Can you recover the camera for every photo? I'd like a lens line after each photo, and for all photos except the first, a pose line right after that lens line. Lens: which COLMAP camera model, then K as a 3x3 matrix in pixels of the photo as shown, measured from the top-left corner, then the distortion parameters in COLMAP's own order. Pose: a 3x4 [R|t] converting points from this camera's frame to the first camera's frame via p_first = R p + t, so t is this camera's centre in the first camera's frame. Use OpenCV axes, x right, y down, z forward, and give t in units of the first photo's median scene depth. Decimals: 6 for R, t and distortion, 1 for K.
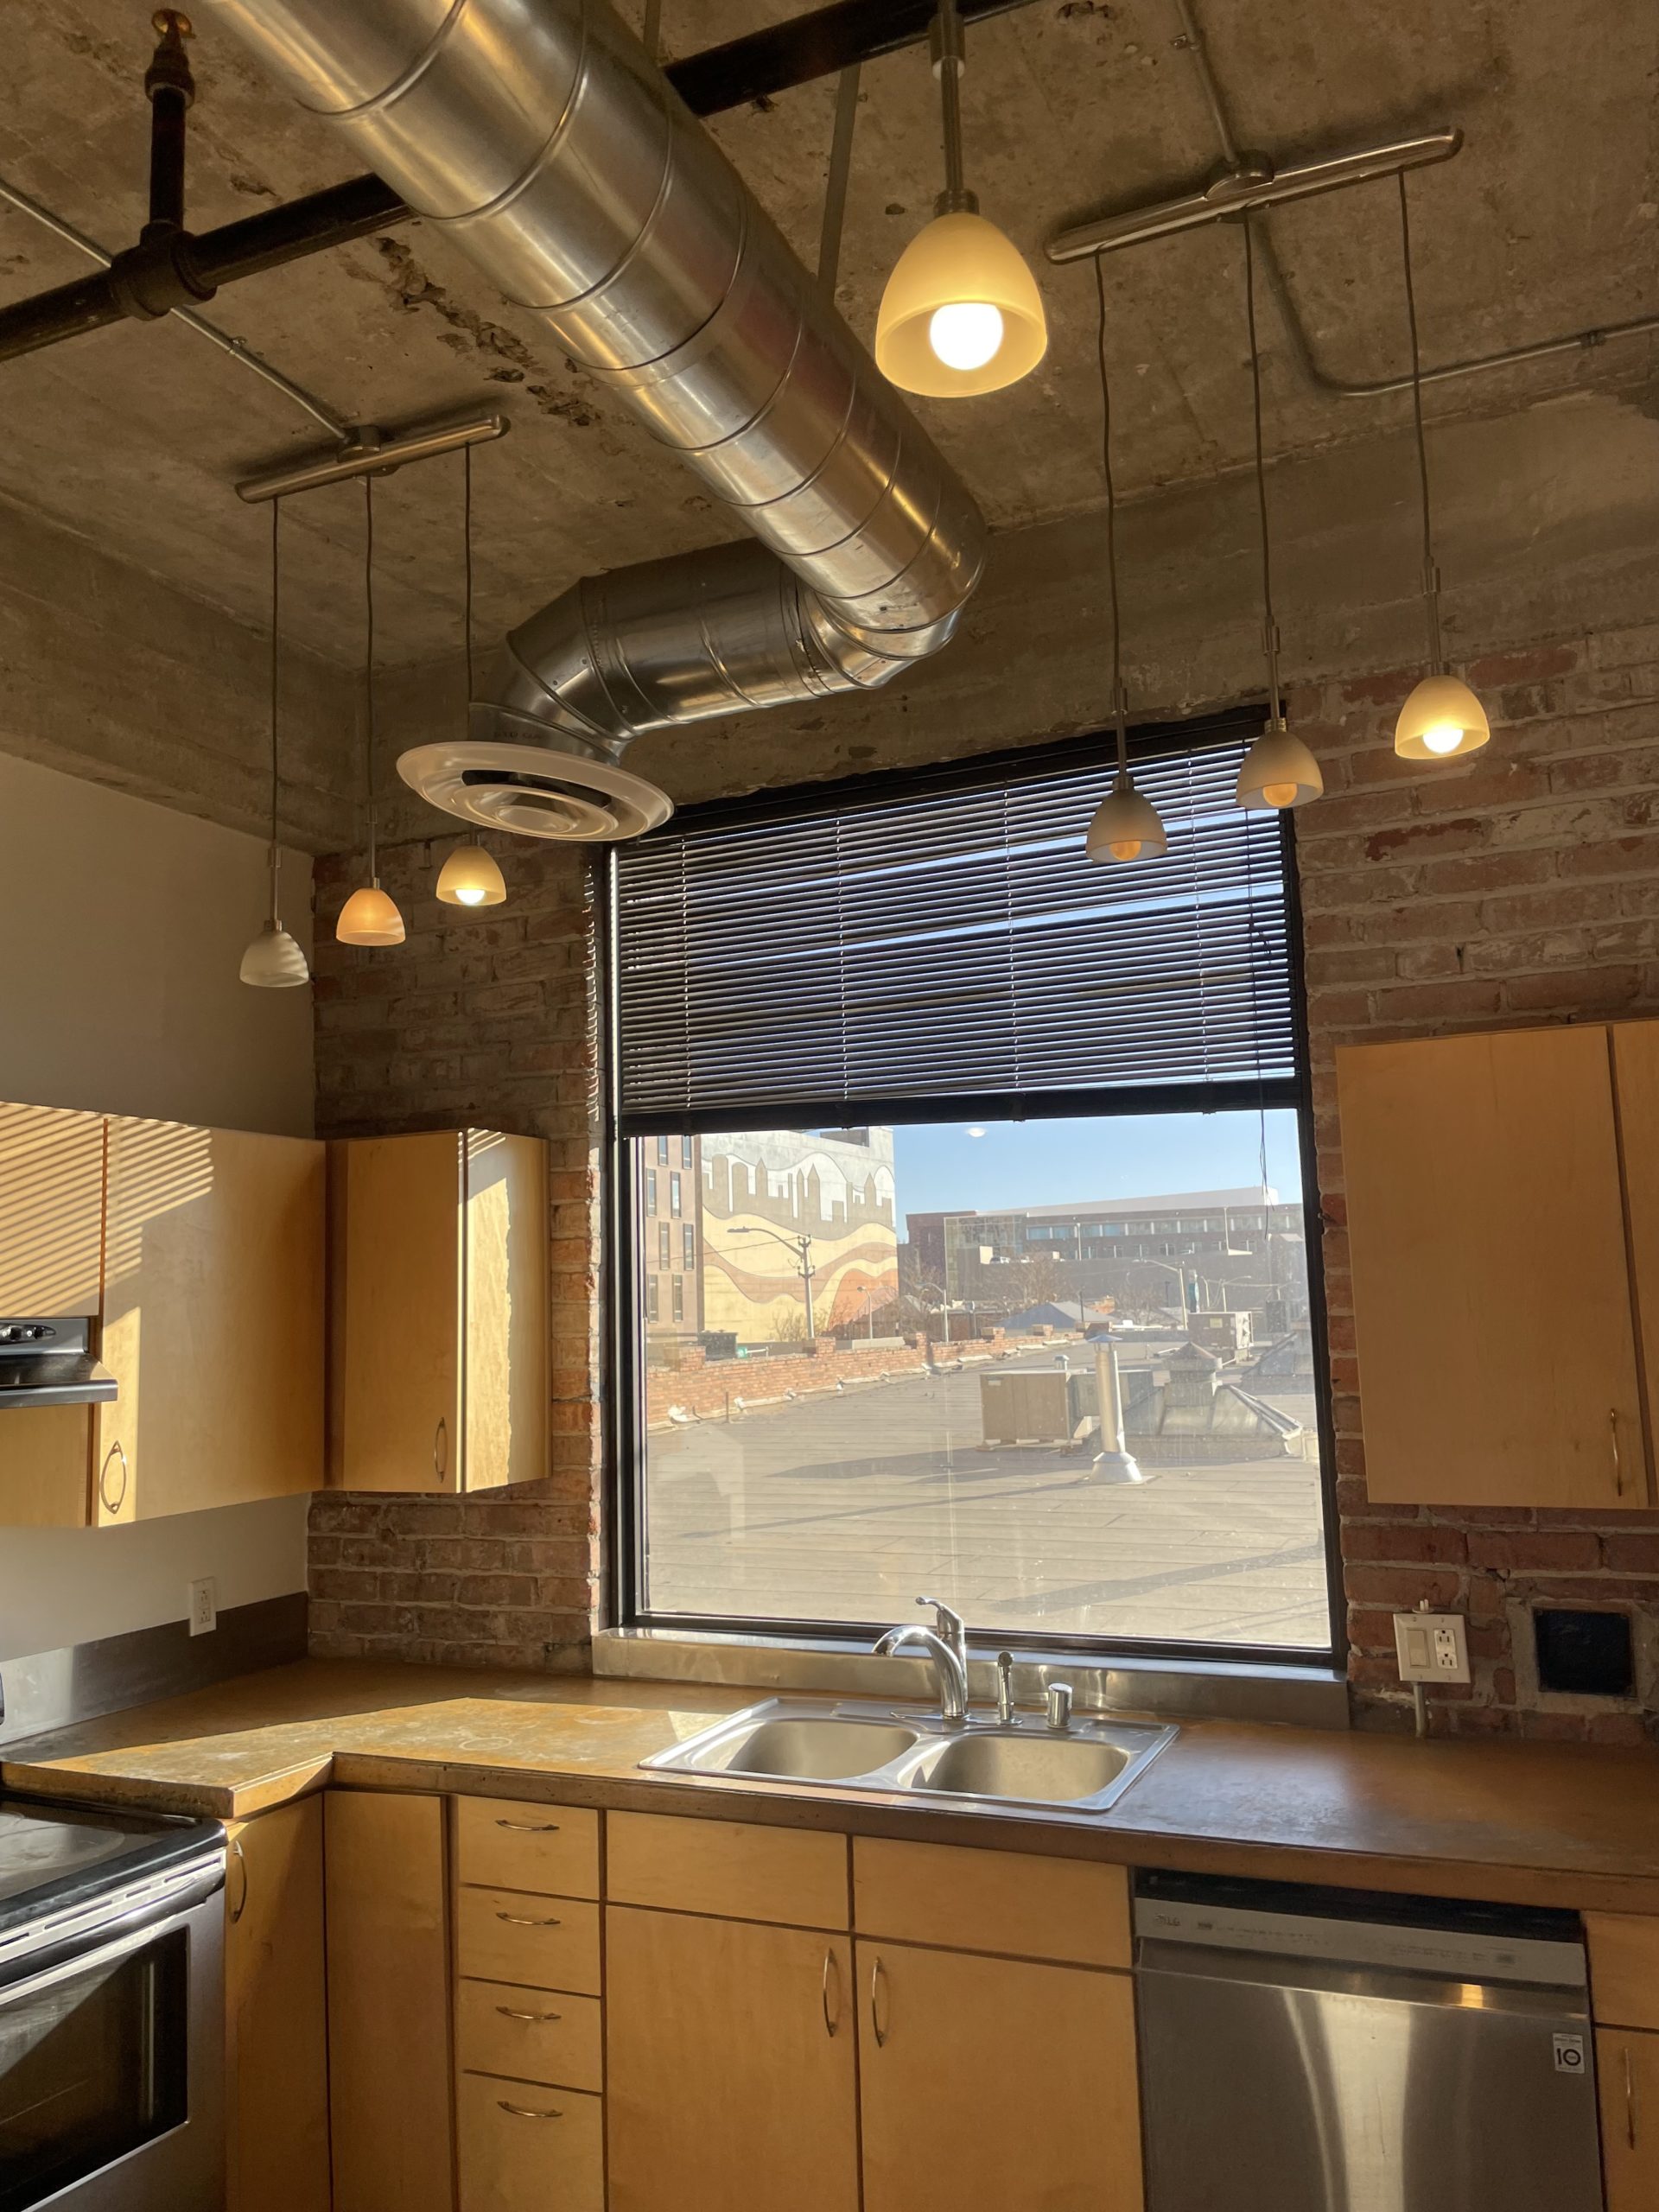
lens RADIAL K [[1701.8, 0, 833.2], [0, 1701.8, 1107.5], [0, 0, 1]] dist [0.061004, -0.001844]
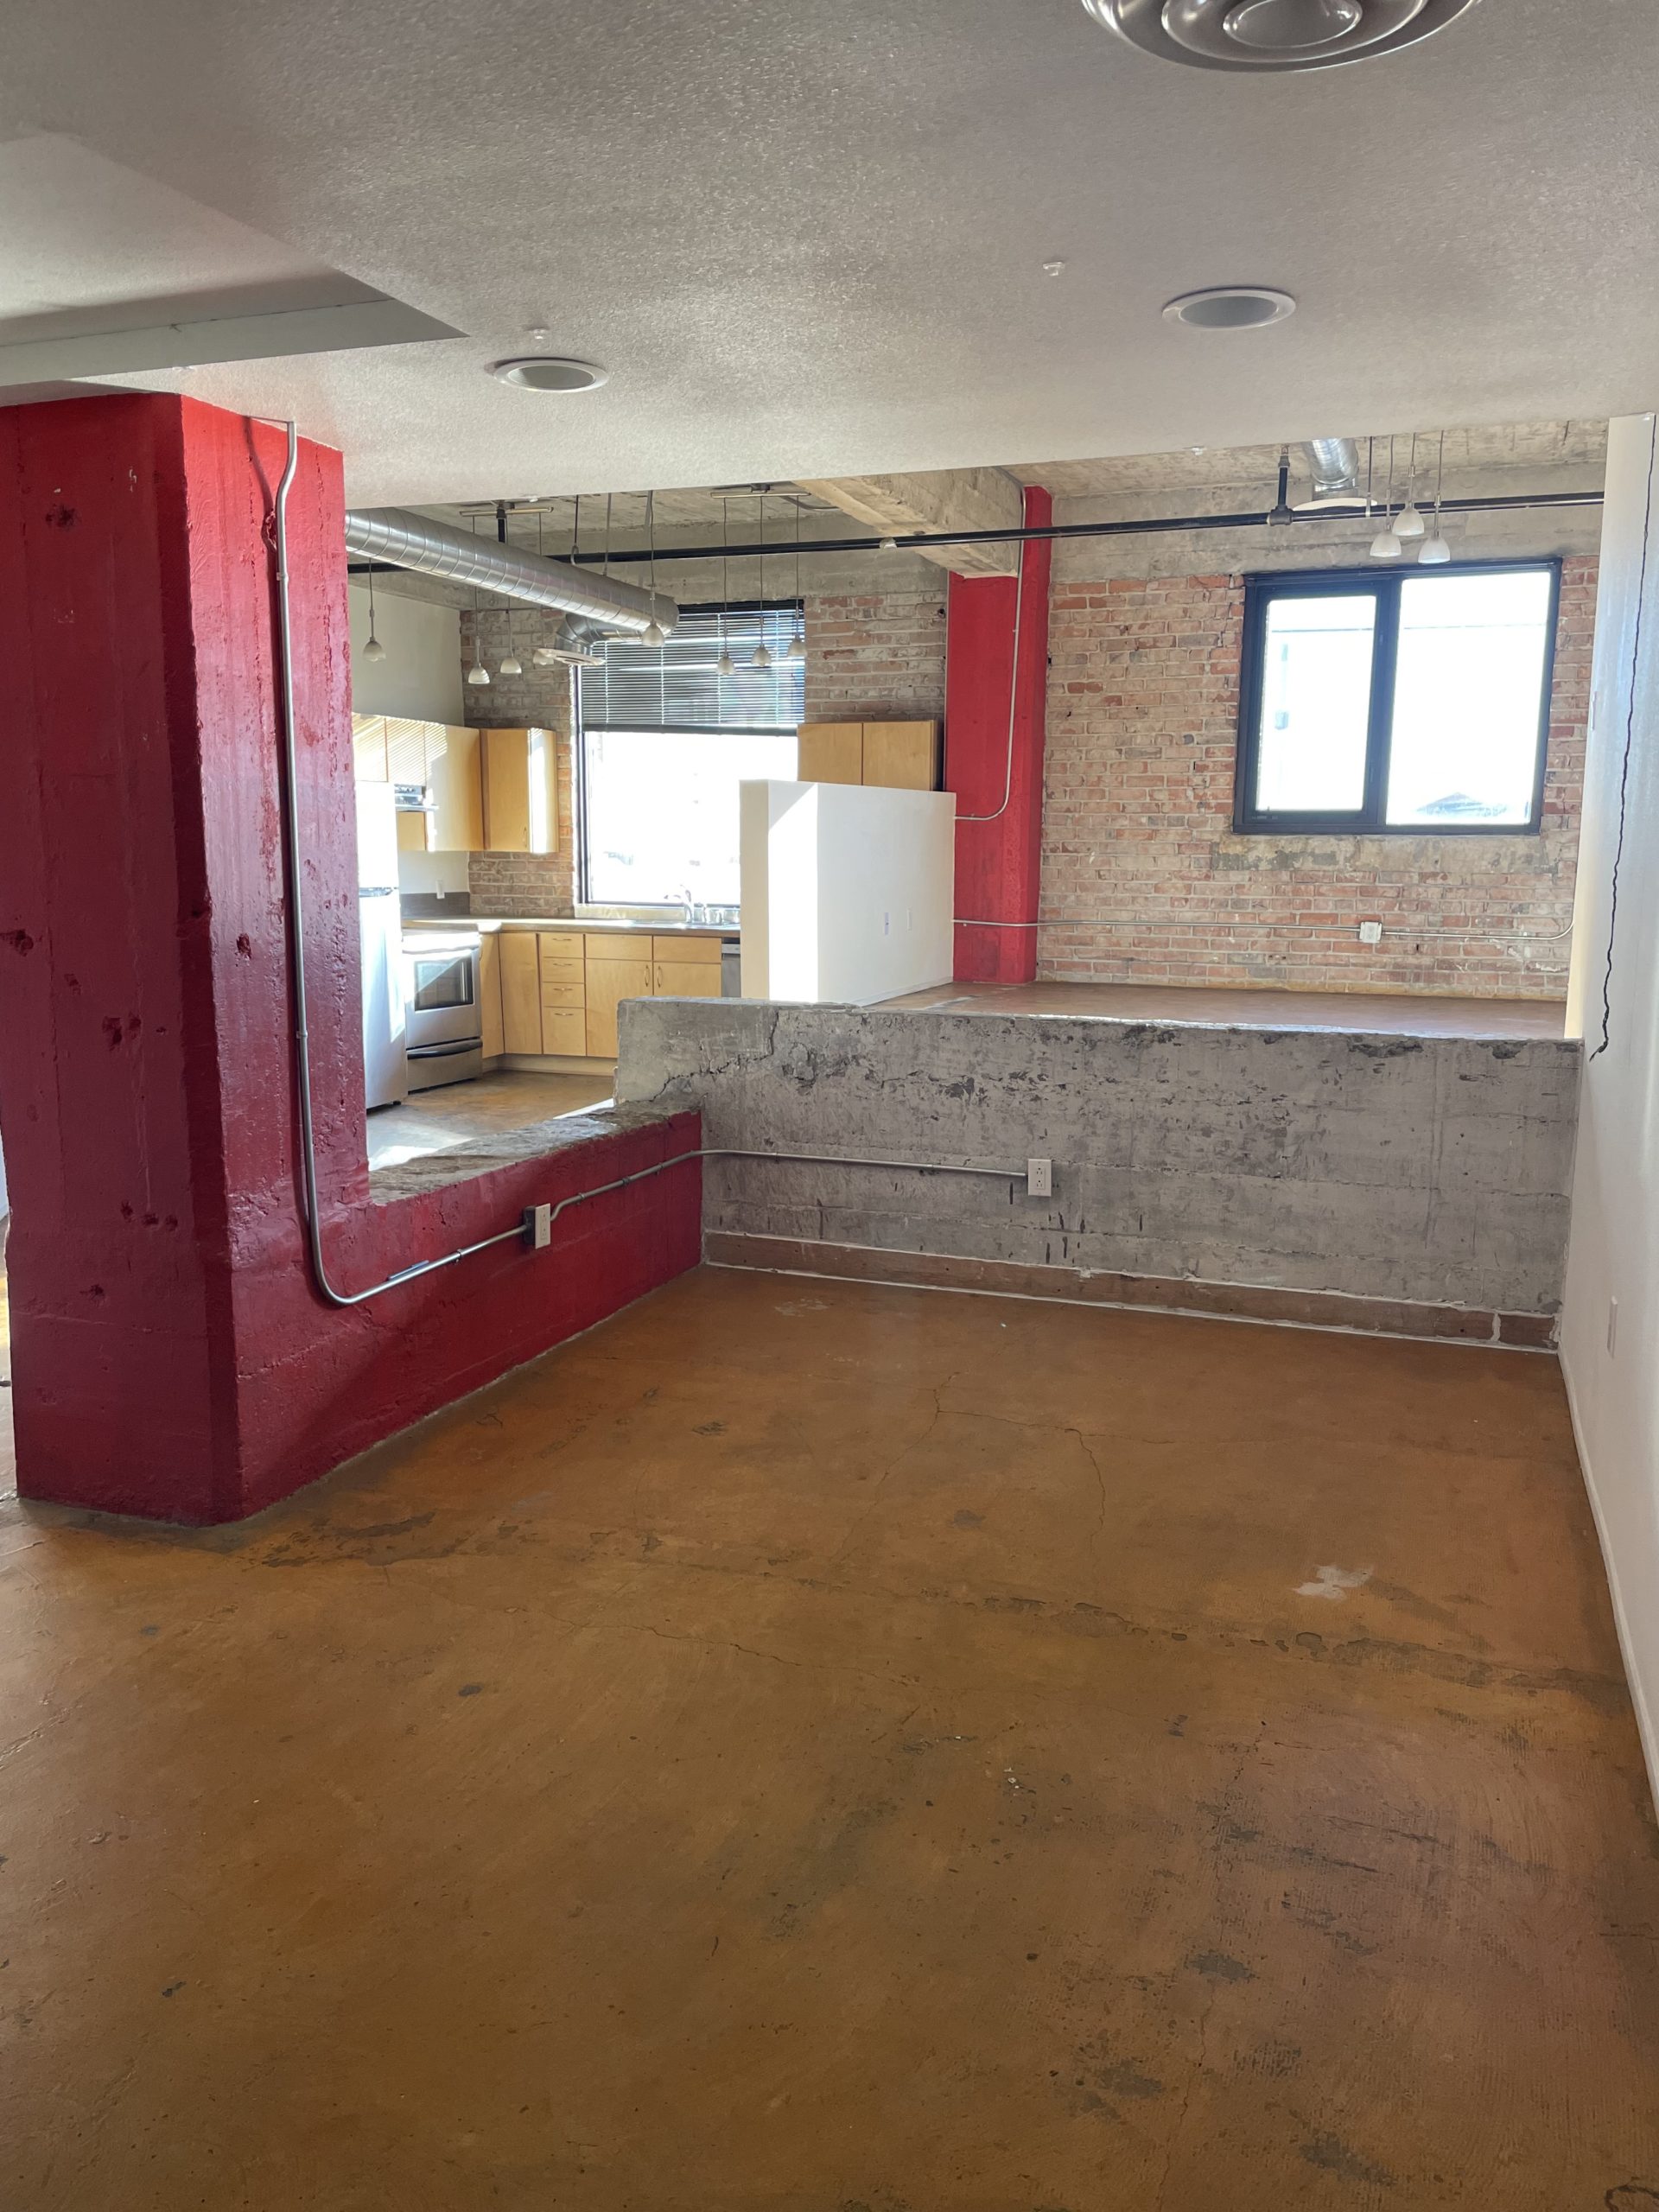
lens RADIAL K [[1701.8, 0, 827.4], [0, 1701.8, 1111.4], [0, 0, 1]] dist [0.061004, -0.001844]
pose [[0.997712, 0.027901, 0.061577, 0.124447], [-0.043713, 0.961079, 0.272794, -0.172366], [-0.051569, -0.274862, 0.960100, -1.942598]]
